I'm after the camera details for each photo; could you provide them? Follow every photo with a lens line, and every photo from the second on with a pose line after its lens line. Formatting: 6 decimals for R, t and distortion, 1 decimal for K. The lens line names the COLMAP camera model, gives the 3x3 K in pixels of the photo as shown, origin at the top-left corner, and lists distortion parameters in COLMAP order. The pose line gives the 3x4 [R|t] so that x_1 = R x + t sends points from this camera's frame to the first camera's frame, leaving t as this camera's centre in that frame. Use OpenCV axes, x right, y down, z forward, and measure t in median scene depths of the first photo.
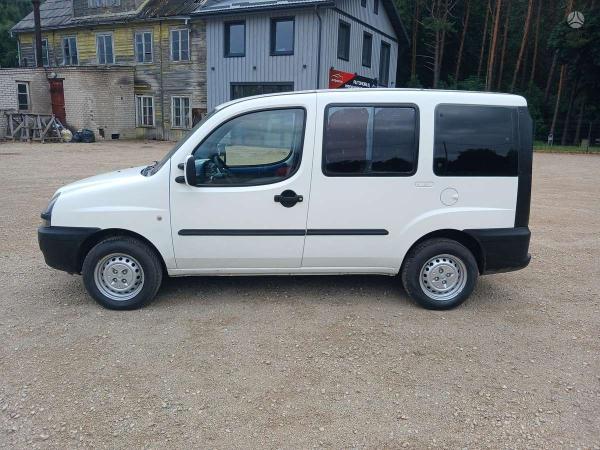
lens RADIAL K [[500.0, 0, 300.0], [0, 500.0, 225.0], [0, 0, 1]] dist [0.094642, -0.129401]
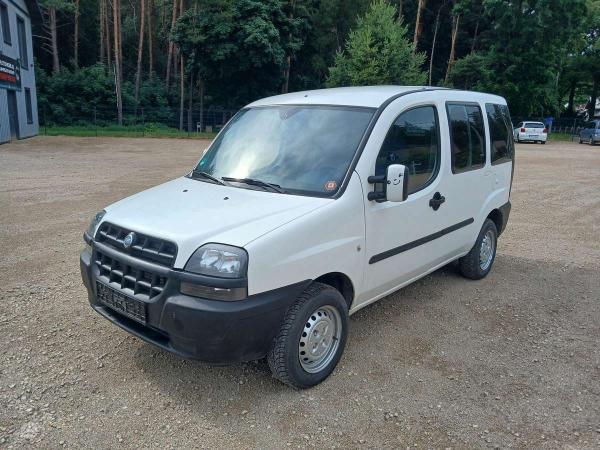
lens RADIAL K [[501.4, 0, 300.0], [0, 501.4, 225.0], [0, 0, 1]] dist [0.003896, 0.001042]
pose [[0.689038, -0.168032, 0.704977, -0.160850], [0.148762, 0.984829, 0.089336, -0.024070], [-0.709293, 0.043318, 0.703581, 0.093570]]
